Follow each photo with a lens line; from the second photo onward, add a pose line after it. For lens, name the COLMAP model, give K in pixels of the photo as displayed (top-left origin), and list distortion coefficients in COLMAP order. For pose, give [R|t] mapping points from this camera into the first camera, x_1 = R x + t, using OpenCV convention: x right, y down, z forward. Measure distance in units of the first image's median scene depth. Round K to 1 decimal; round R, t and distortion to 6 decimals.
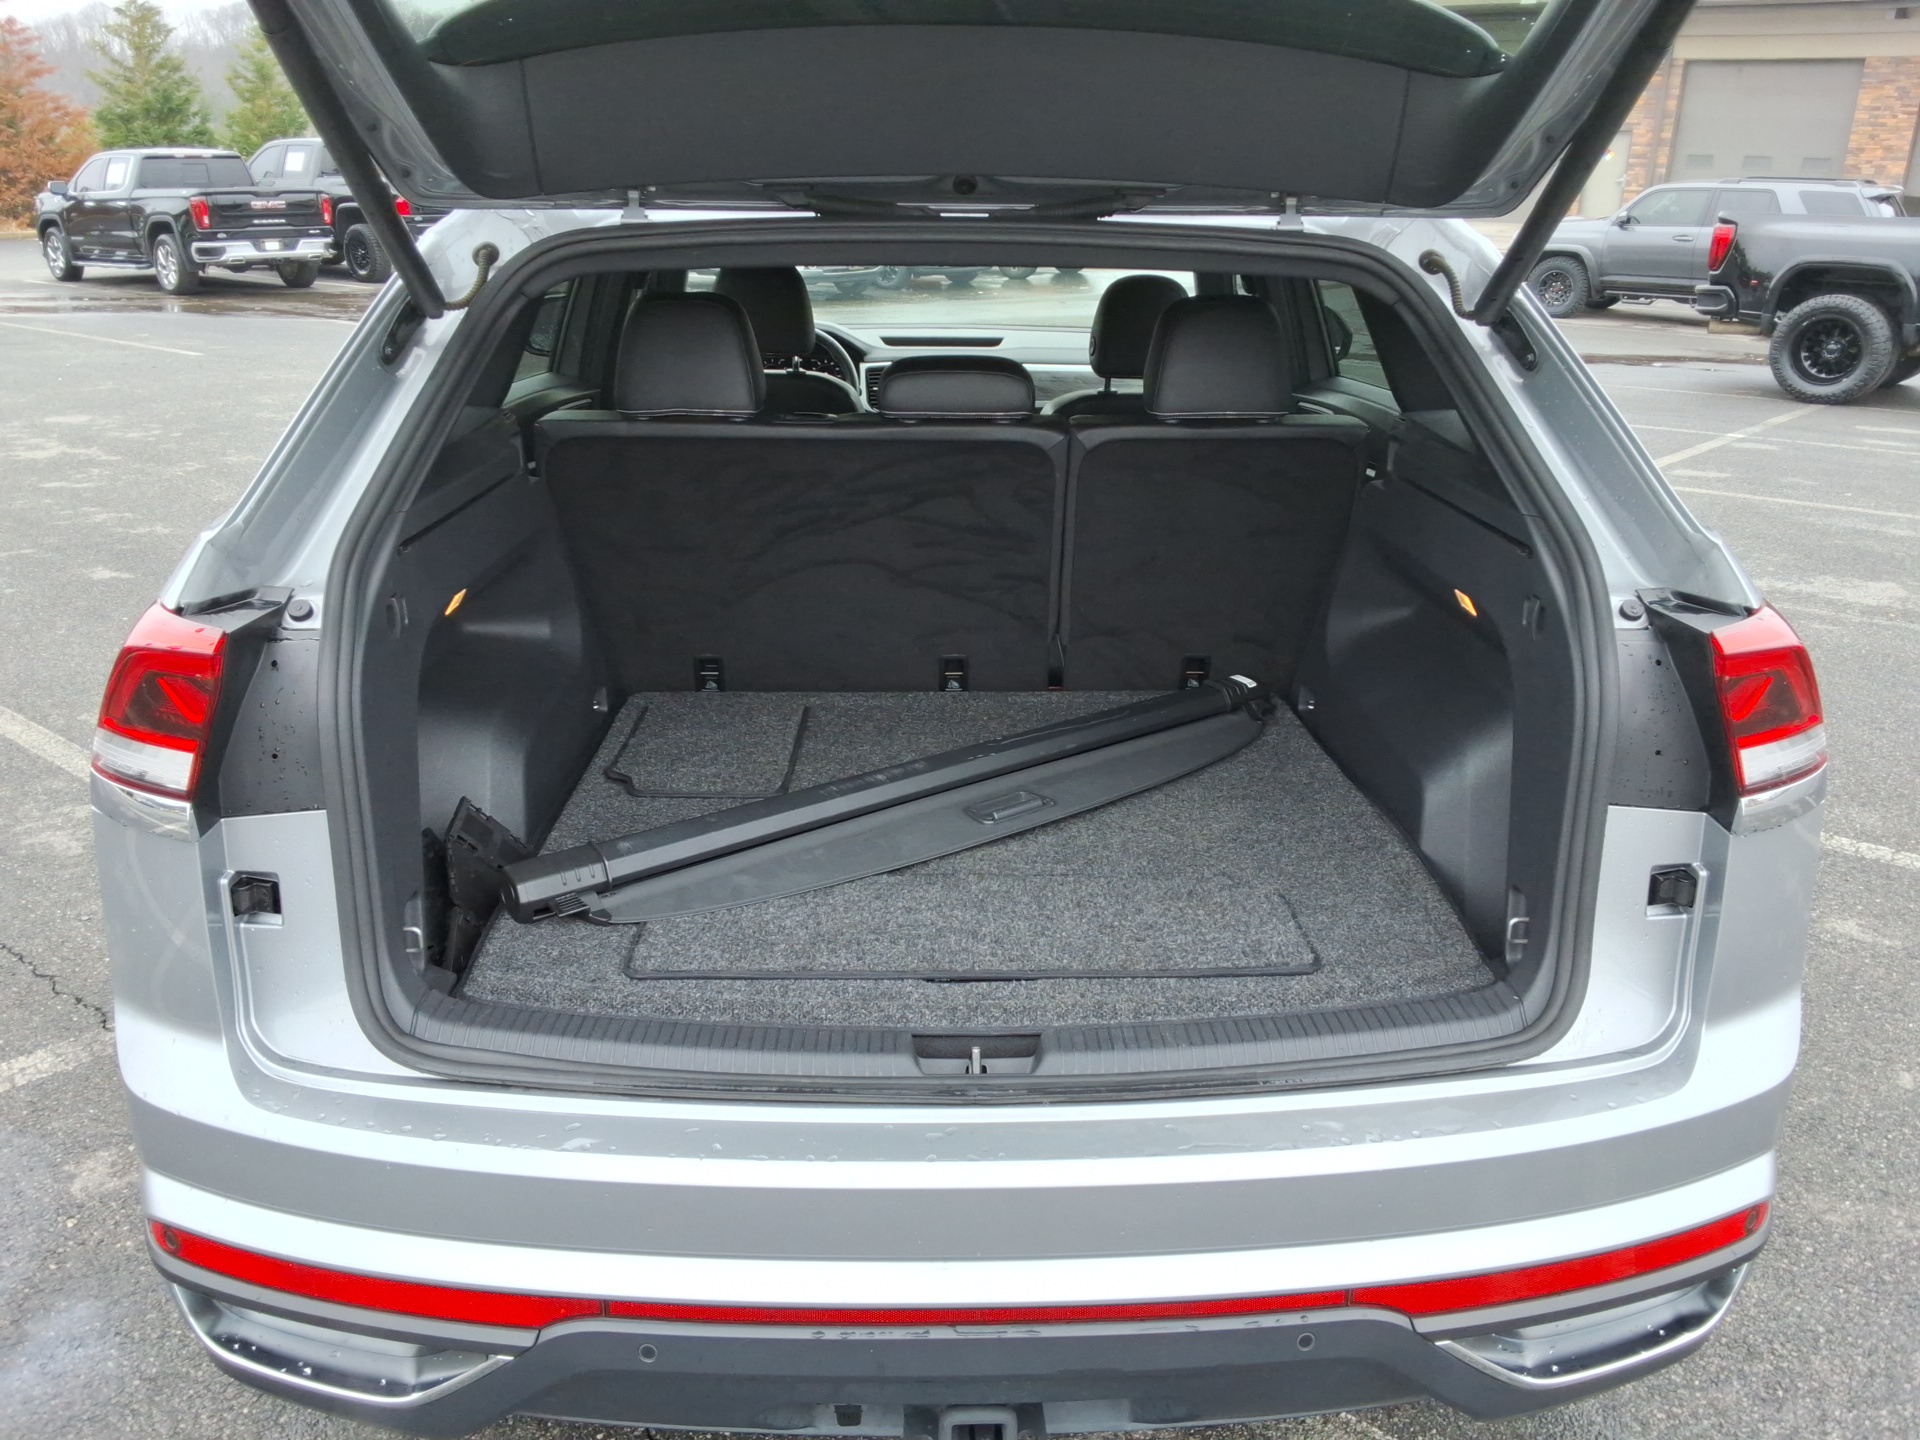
lens RADIAL K [[1530.3, 0, 963.8], [0, 1530.3, 695.7], [0, 0, 1]] dist [0.092773, -0.137307]
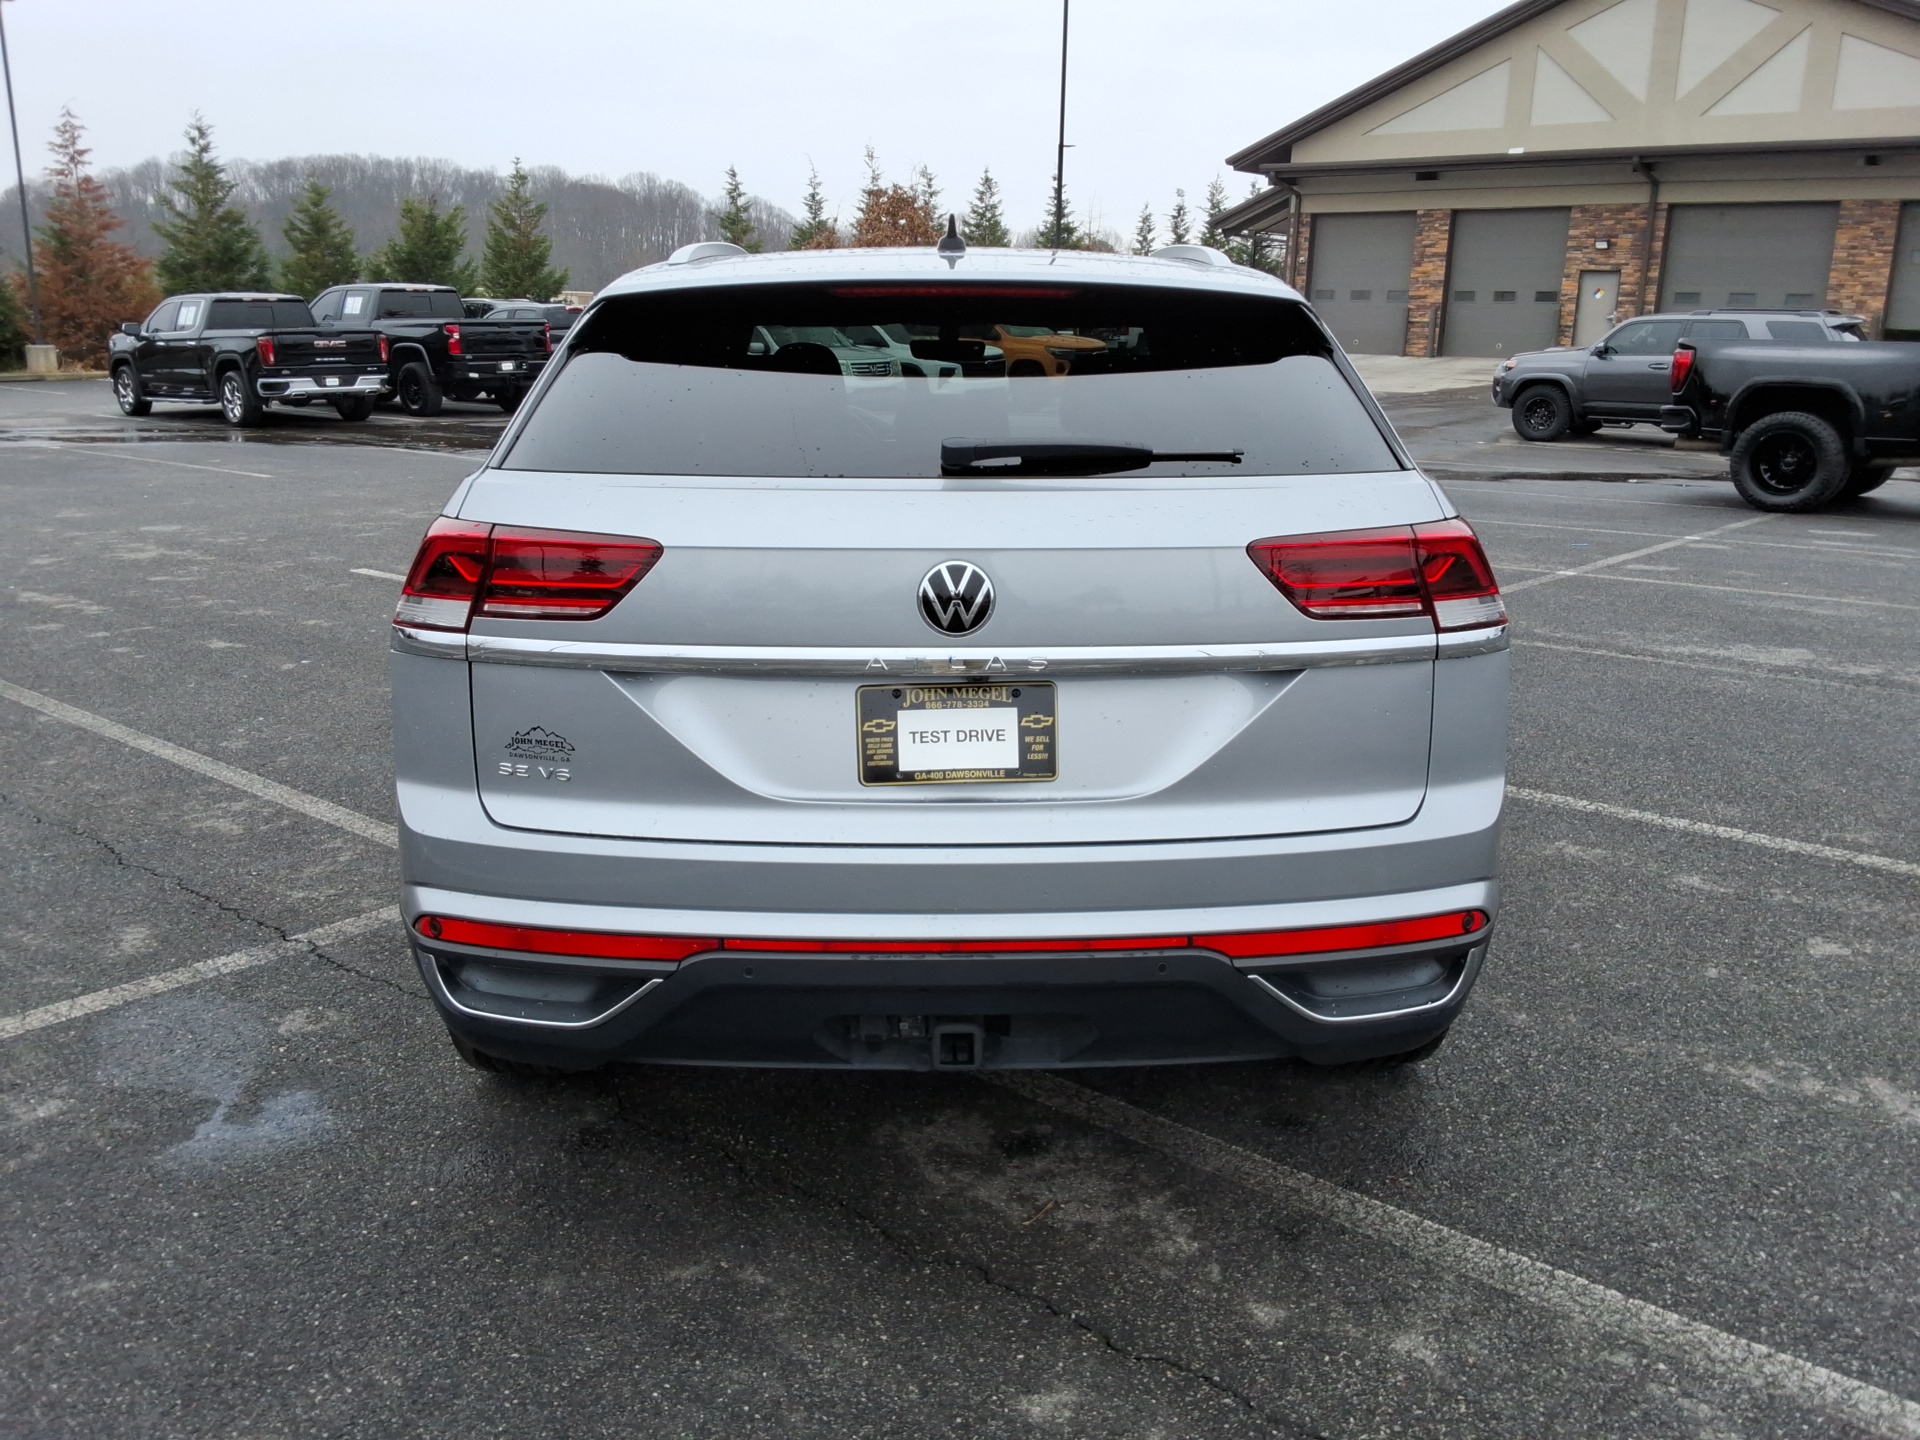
lens RADIAL K [[1530.3, 0, 973.4], [0, 1530.3, 701.7], [0, 0, 1]] dist [0.092773, -0.137307]
pose [[0.999956, -0.003354, -0.008801, 0.004275], [0.002618, 0.996597, -0.082389, 0.028267], [0.009048, 0.082362, 0.996561, -0.060147]]
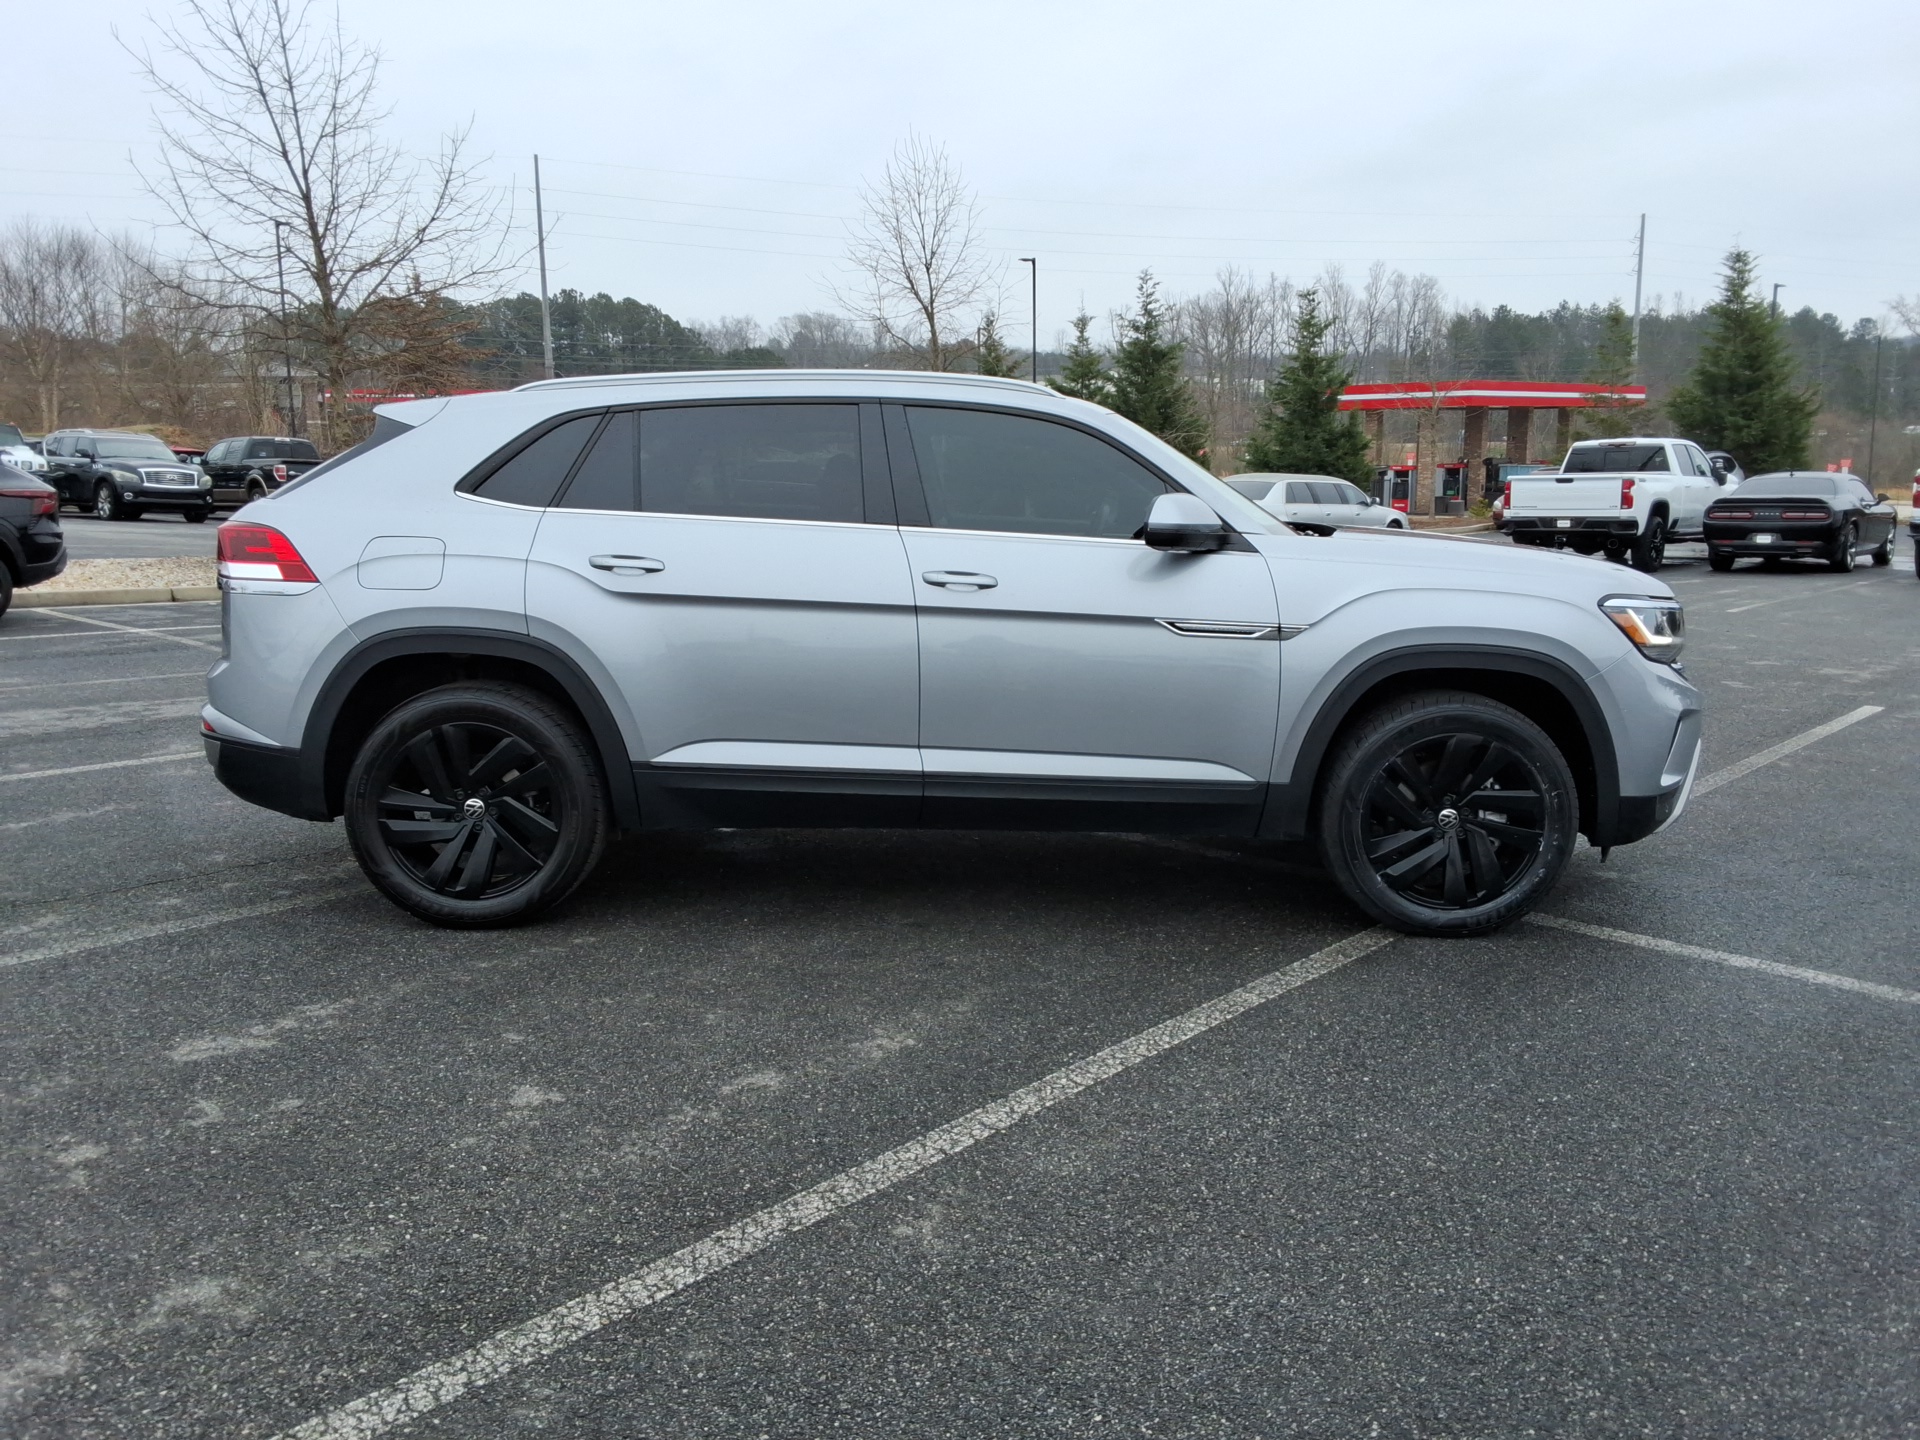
lens RADIAL K [[1530.3, 0, 954.7], [0, 1530.3, 663.1], [0, 0, 1]] dist [0.092773, -0.137307]
pose [[-0.031960, 0.116242, -0.992707, 0.394775], [-0.315499, 0.941260, 0.120375, -0.067918], [0.948388, 0.317045, 0.006591, 0.266315]]
